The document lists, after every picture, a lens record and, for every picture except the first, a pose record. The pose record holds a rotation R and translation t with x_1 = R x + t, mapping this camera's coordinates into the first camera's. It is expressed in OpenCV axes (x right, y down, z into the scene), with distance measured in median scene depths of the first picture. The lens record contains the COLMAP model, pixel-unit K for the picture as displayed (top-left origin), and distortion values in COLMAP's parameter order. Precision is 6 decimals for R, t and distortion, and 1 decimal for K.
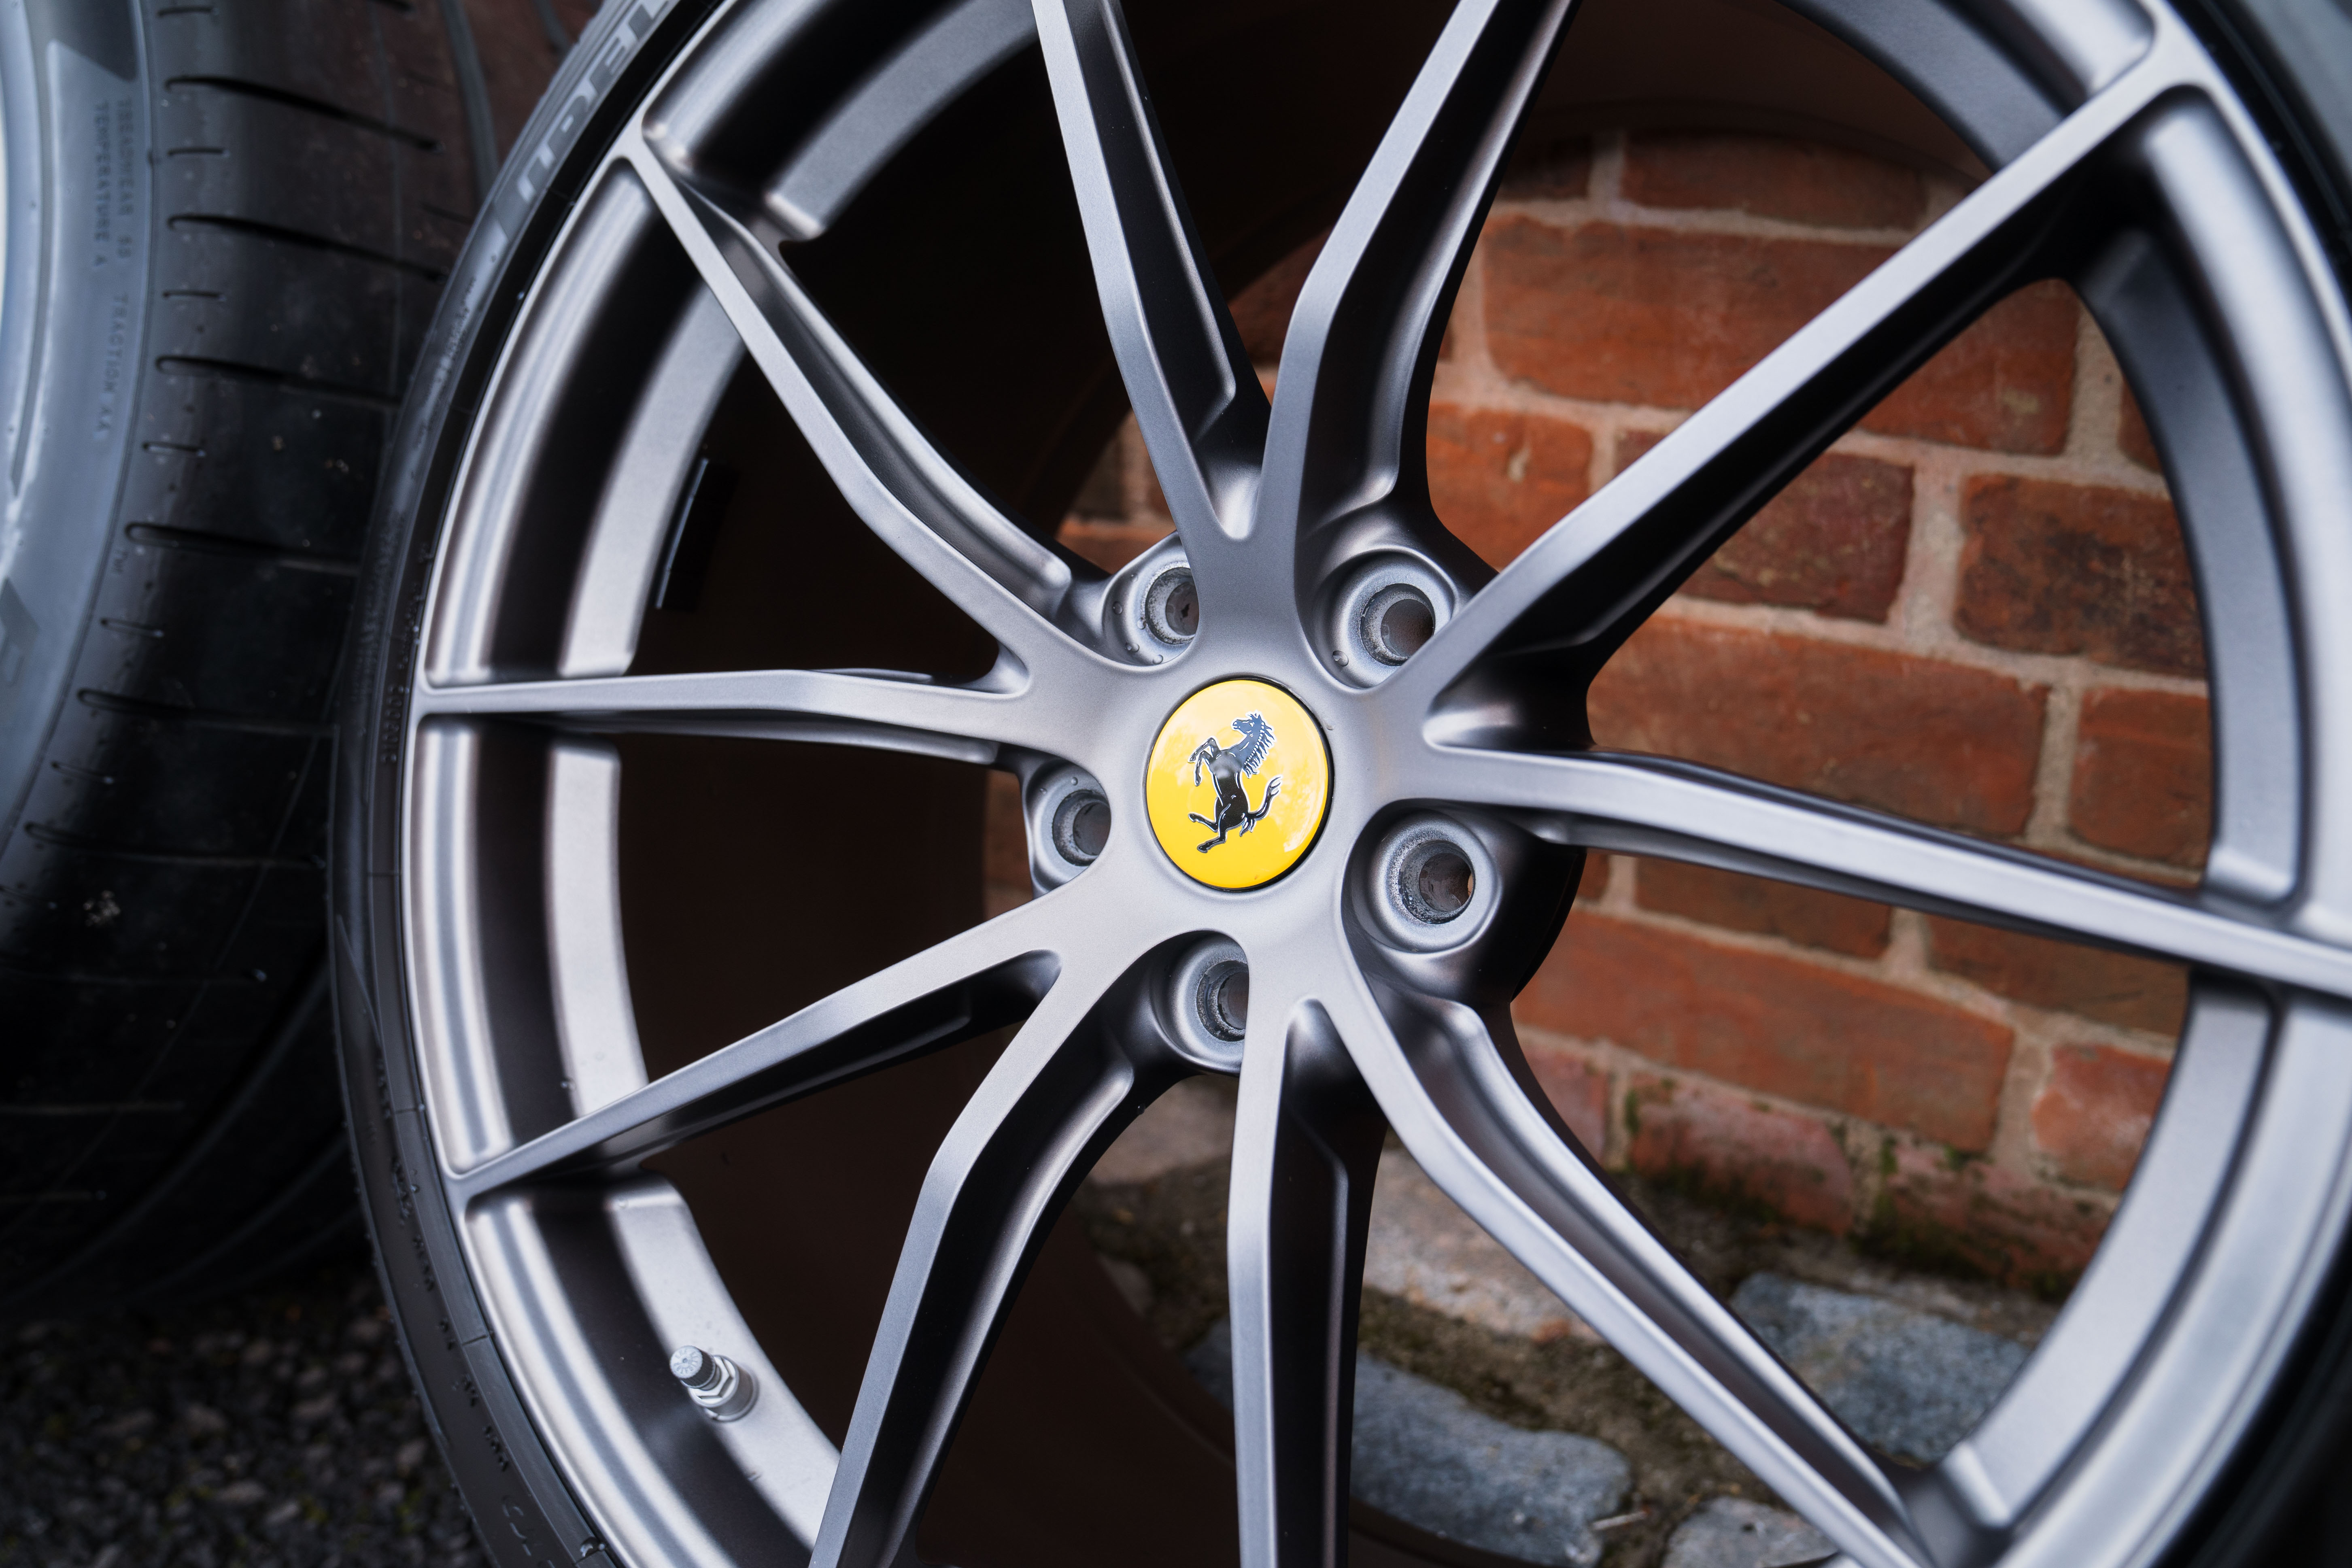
lens RADIAL K [[2207.1, 0, 1200.0], [0, 2207.1, 793.9], [0, 0, 1]] dist [0.008046, 0.000000]
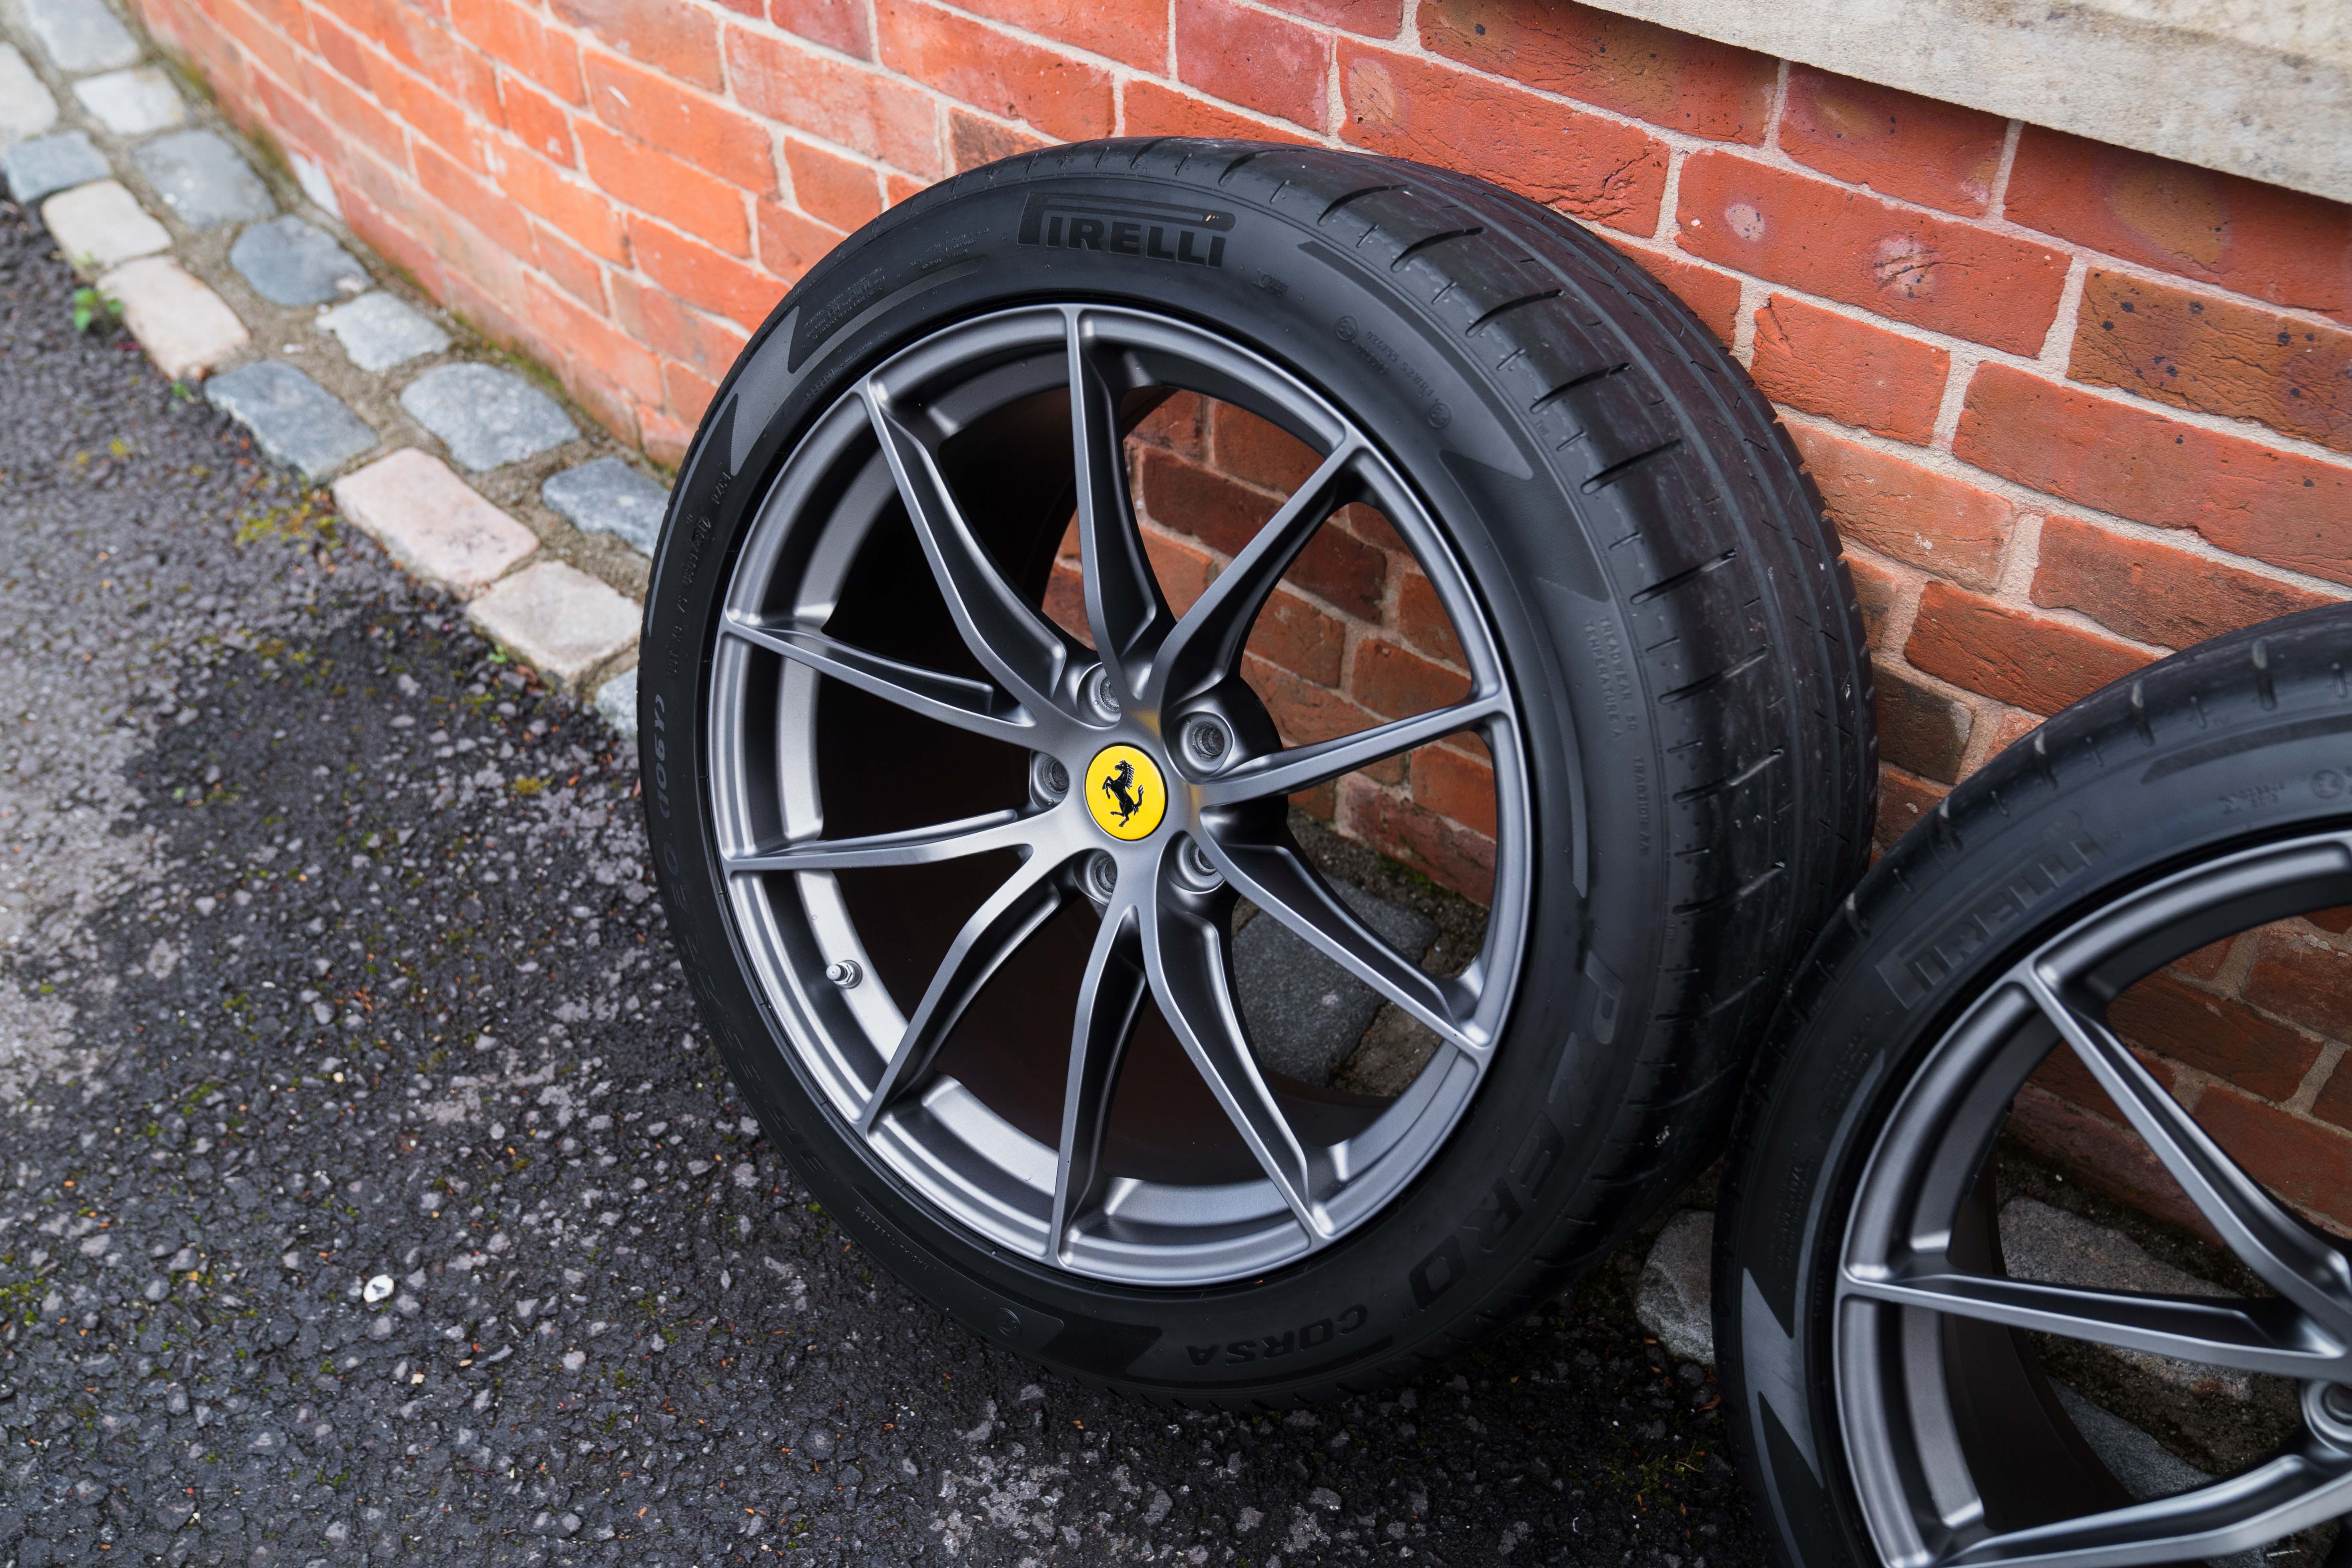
lens RADIAL K [[2363.6, 0, 1160.6], [0, 2363.6, 764.0], [0, 0, 1]] dist [0.042787, 0.000000]
pose [[0.997977, 0.063548, 0.001884, -0.753220], [-0.061566, 0.958606, 0.277999, -0.738998], [0.015860, -0.277552, 0.960580, -0.565063]]
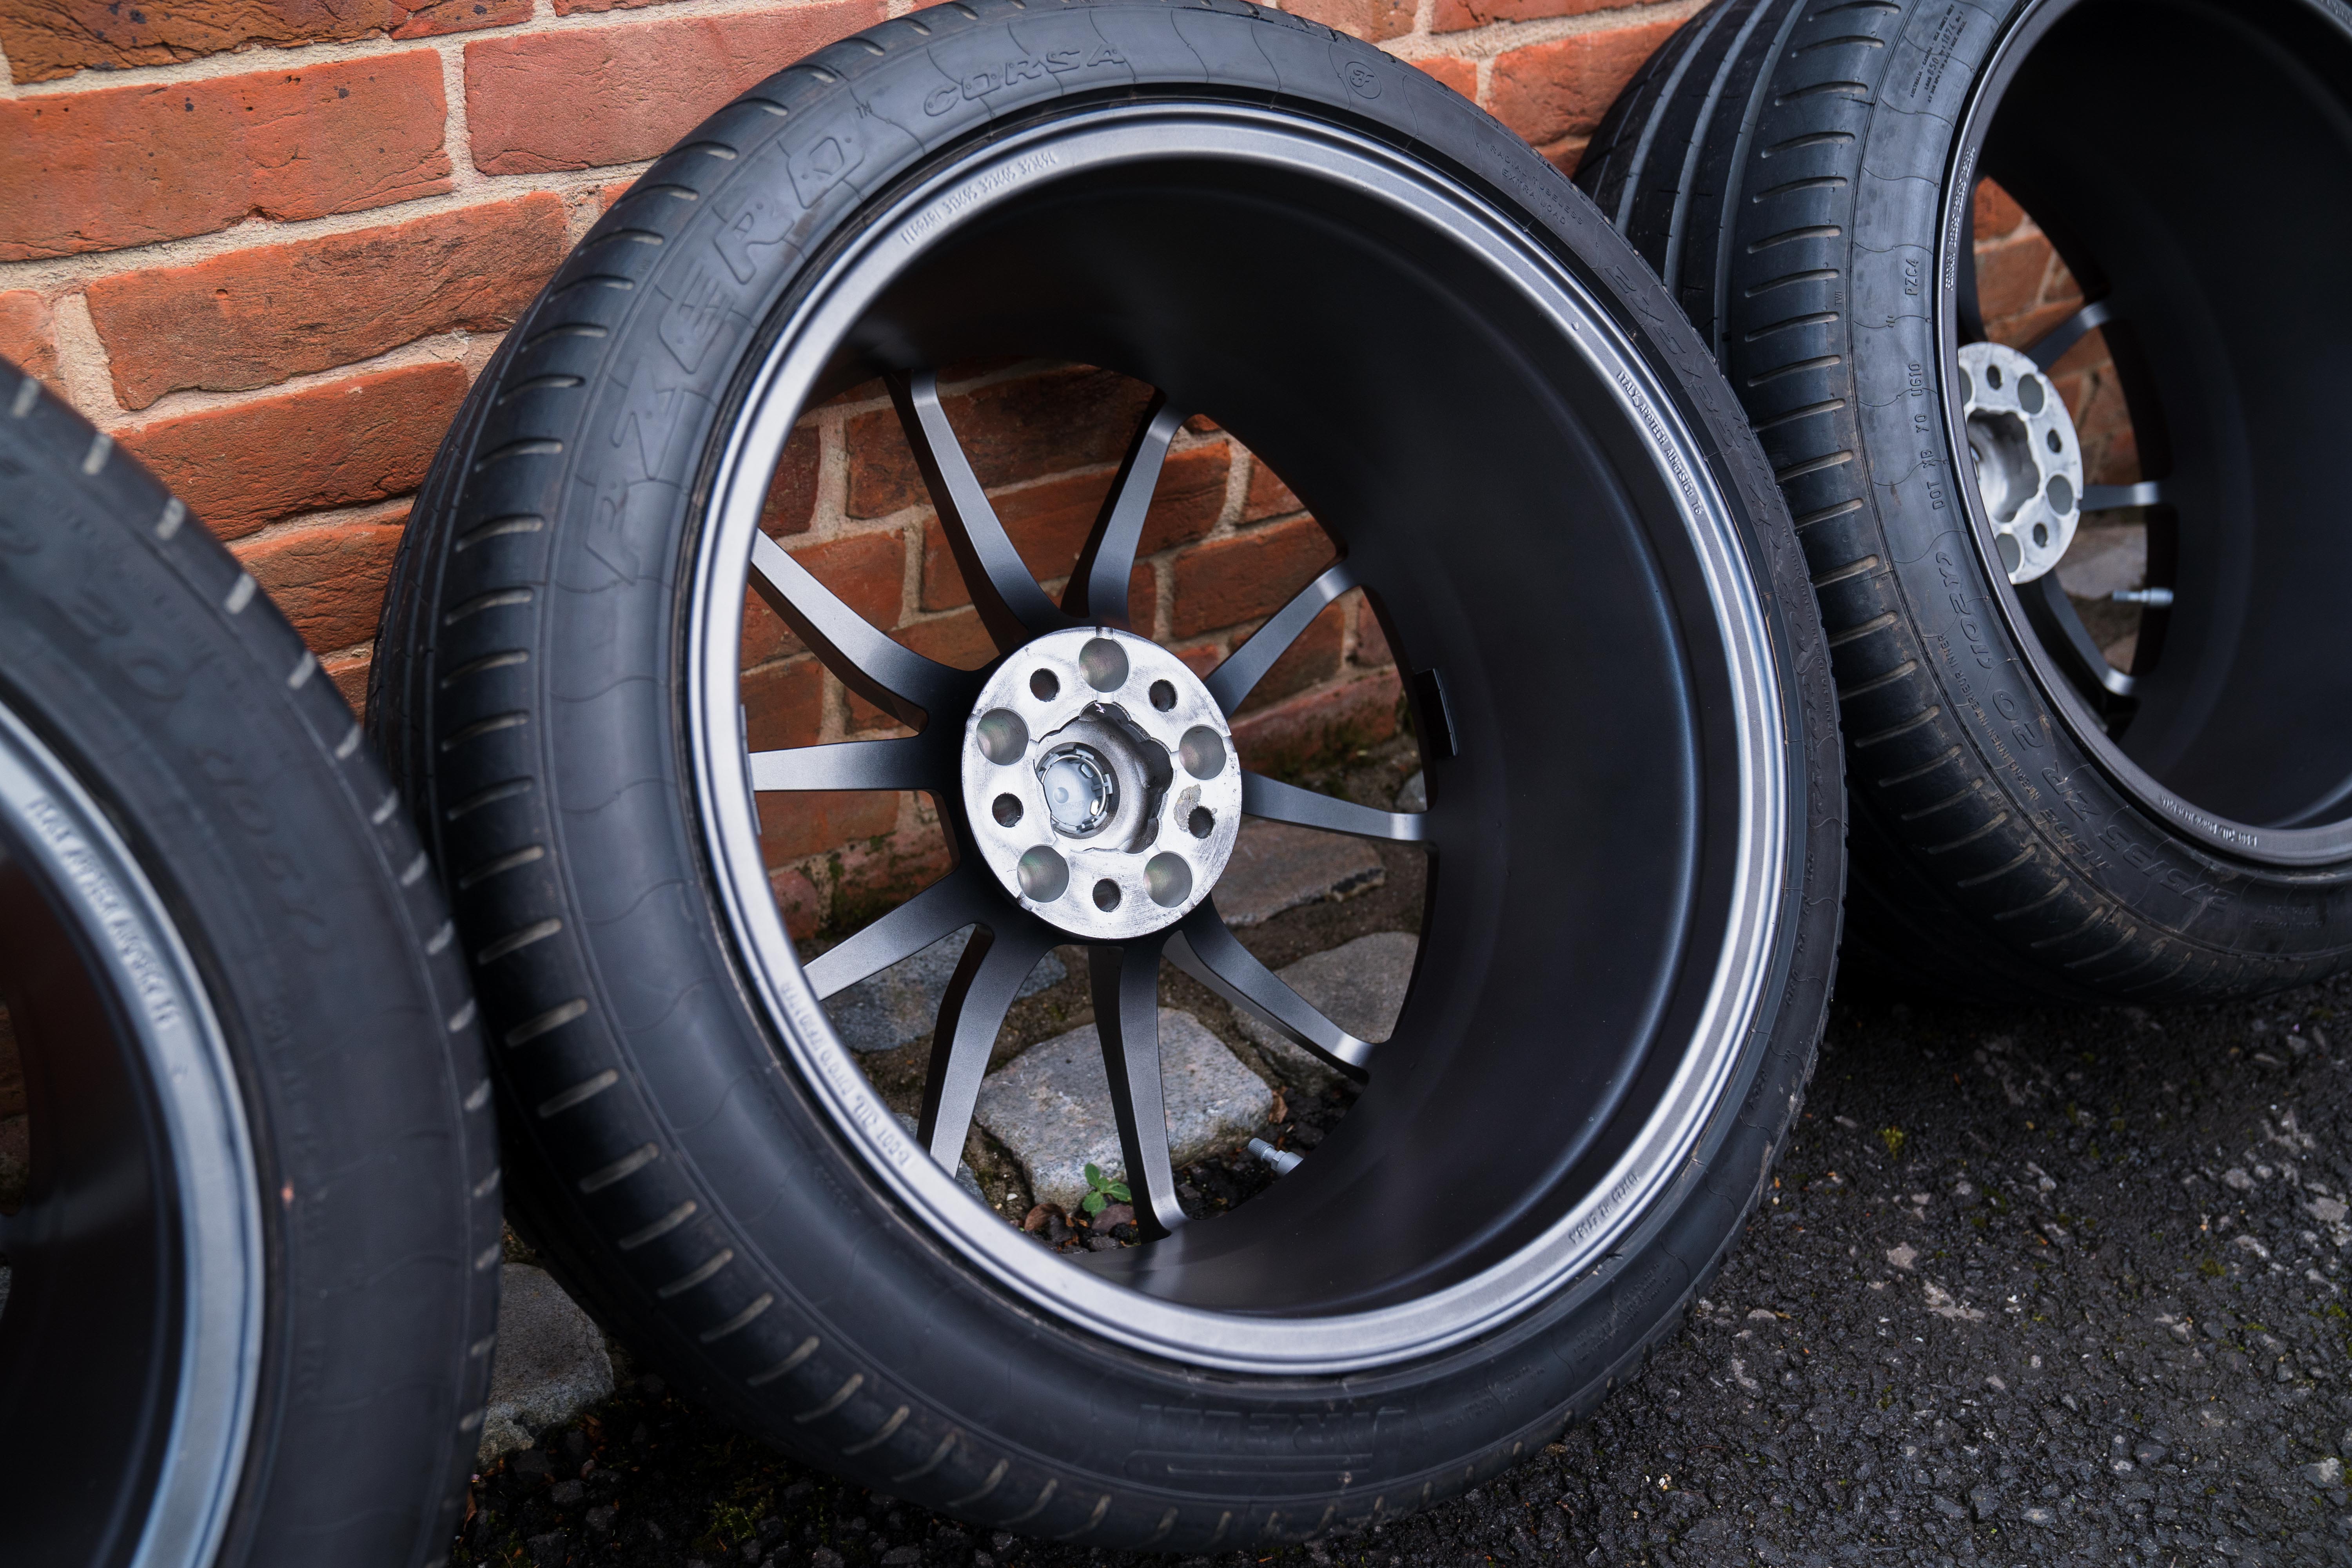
lens RADIAL K [[2363.5, 0, 1184.4], [0, 2363.5, 785.1], [0, 0, 1]] dist [0.042787, 0.000000]
pose [[0.362605, -0.444015, 0.819371, -1.159728], [0.328583, 0.883658, 0.333440, -0.443510], [-0.872096, 0.148324, 0.466314, 0.080680]]
